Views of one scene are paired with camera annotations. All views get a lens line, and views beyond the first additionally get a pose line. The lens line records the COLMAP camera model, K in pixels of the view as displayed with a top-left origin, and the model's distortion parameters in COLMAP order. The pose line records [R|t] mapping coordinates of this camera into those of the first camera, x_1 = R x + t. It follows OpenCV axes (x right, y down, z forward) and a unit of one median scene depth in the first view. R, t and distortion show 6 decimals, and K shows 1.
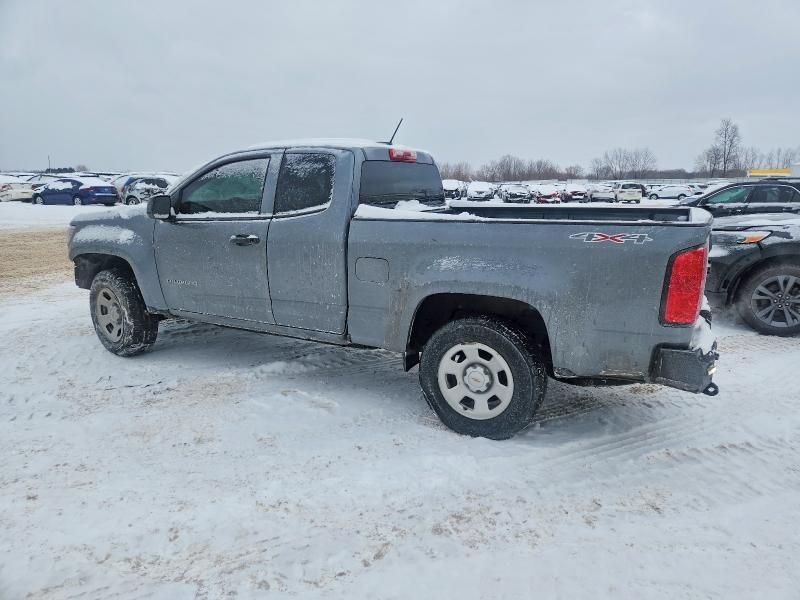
lens RADIAL K [[542.0, 0, 390.3], [0, 542.0, 300.1], [0, 0, 1]] dist [0.096161, -0.095971]
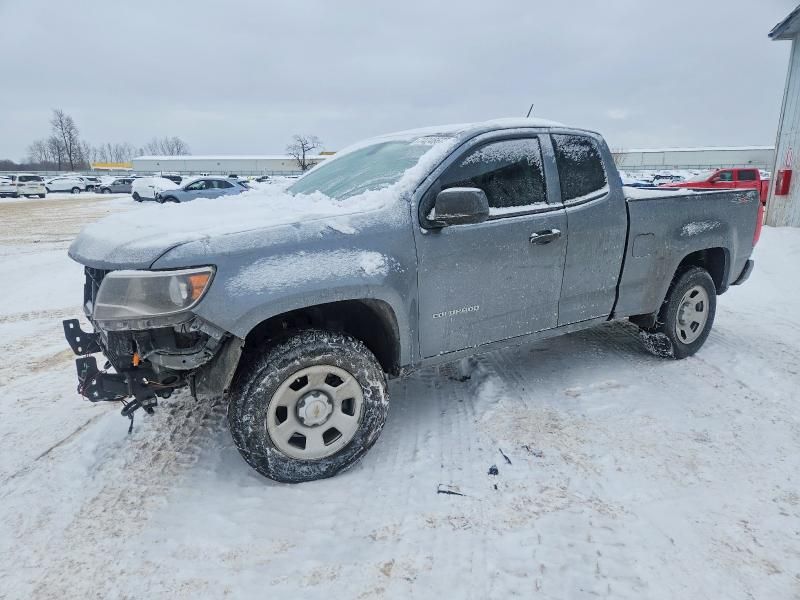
lens RADIAL K [[539.8, 0, 399.9], [0, 539.8, 316.2], [0, 0, 1]] dist [0.041196, 0.000339]
pose [[0.465553, -0.231330, 0.854253, -1.107933], [0.195315, 0.968291, 0.155768, -0.164893], [-0.863199, 0.094330, 0.495973, 0.790345]]
